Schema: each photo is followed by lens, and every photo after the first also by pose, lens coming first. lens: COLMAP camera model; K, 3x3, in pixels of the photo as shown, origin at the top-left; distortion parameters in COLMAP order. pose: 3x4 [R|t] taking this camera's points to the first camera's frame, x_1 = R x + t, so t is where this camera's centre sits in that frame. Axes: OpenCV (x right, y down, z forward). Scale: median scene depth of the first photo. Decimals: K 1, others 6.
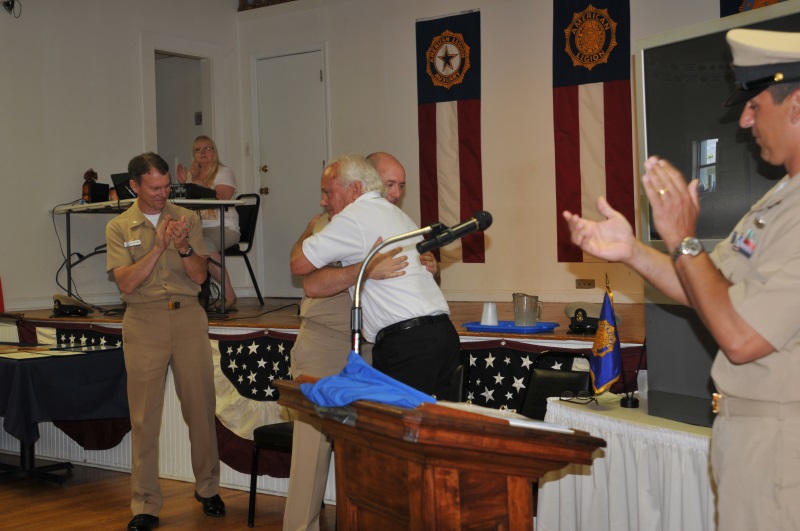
lens RADIAL K [[1155.1, 0, 400.2], [0, 1155.1, 271.2], [0, 0, 1]] dist [0.025417, 0.092147]
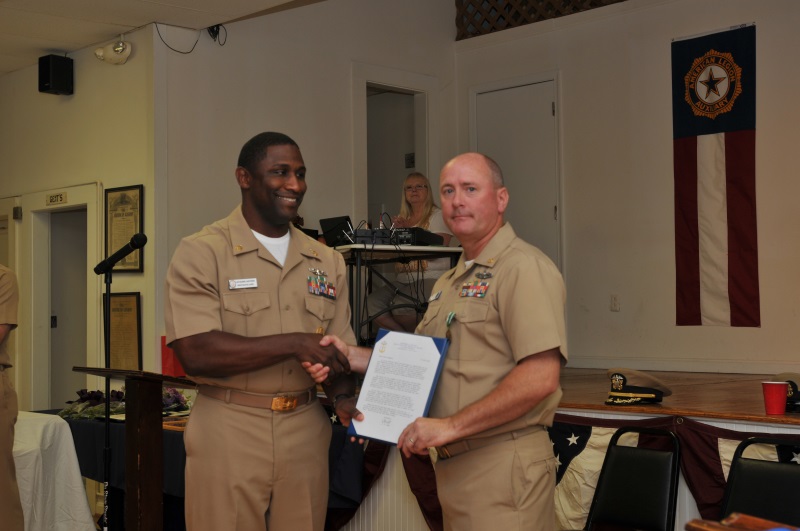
lens RADIAL K [[1155.1, 0, 400.2], [0, 1155.1, 271.2], [0, 0, 1]] dist [0.025417, 0.092147]
pose [[0.989433, 0.007394, -0.144805, -0.070999], [-0.015183, 0.998492, -0.052757, 0.000681], [0.144197, 0.054398, 0.988053, 0.166272]]
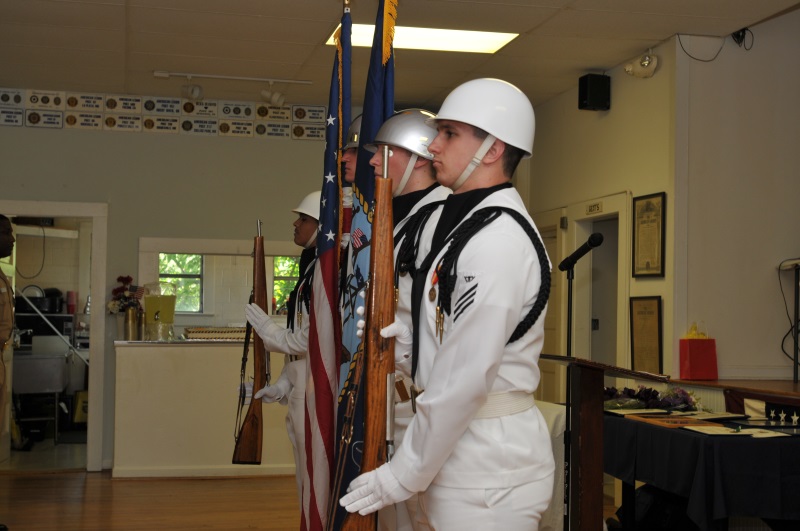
lens RADIAL K [[1155.1, 0, 400.2], [0, 1155.1, 271.2], [0, 0, 1]] dist [0.025417, 0.092147]
pose [[0.786565, 0.010915, -0.617411, 0.013594], [-0.051630, 0.997505, -0.048140, 0.008847], [0.615345, 0.069742, 0.785167, 0.166660]]
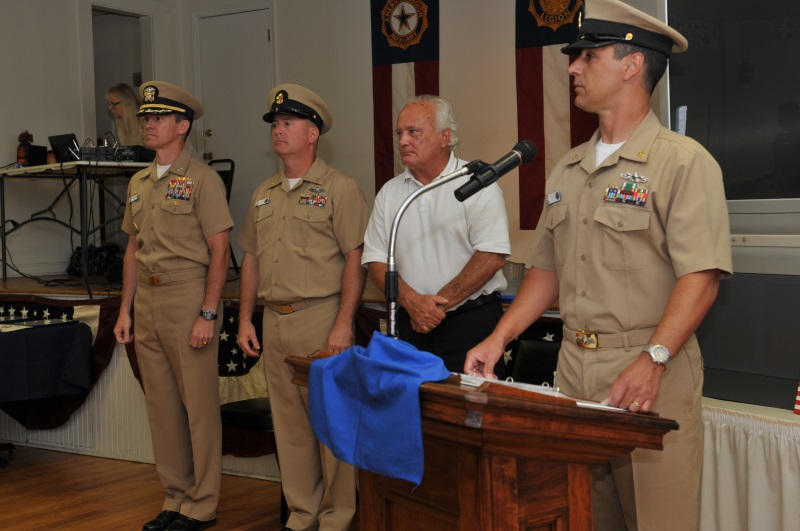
lens RADIAL K [[1146.3, 0, 400.0], [0, 1146.3, 265.5], [0, 0, 1]] dist [0.024996, 0.058810]
pose [[0.997482, -0.002788, 0.070859, -0.035759], [0.001377, 0.999800, 0.019958, 0.003273], [-0.070900, -0.019811, 0.997287, 0.052226]]
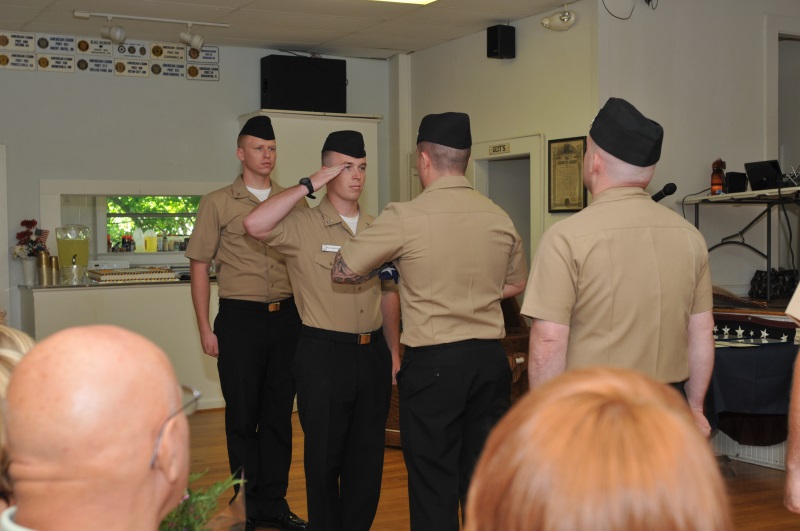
lens RADIAL K [[1155.1, 0, 400.2], [0, 1155.1, 271.2], [0, 0, 1]] dist [0.025417, 0.092147]
pose [[0.920583, 0.021889, -0.389933, -0.152290], [-0.020788, 0.999759, 0.007043, 0.006992], [0.389993, 0.001622, 0.920816, -0.011240]]
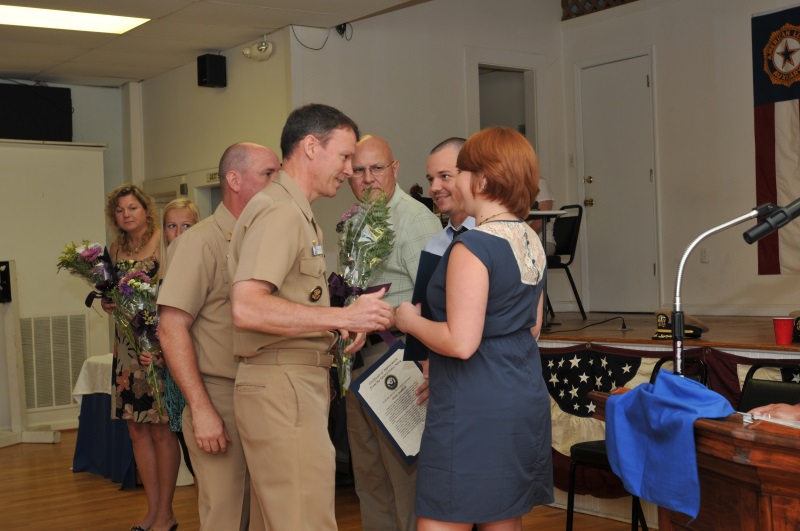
lens RADIAL K [[1155.1, 0, 400.2], [0, 1155.1, 271.2], [0, 0, 1]] dist [0.025417, 0.092147]
pose [[0.960203, -0.005315, -0.279252, 0.002175], [0.000932, 0.999874, -0.015826, 0.005018], [0.279301, 0.014935, 0.960087, 0.027082]]
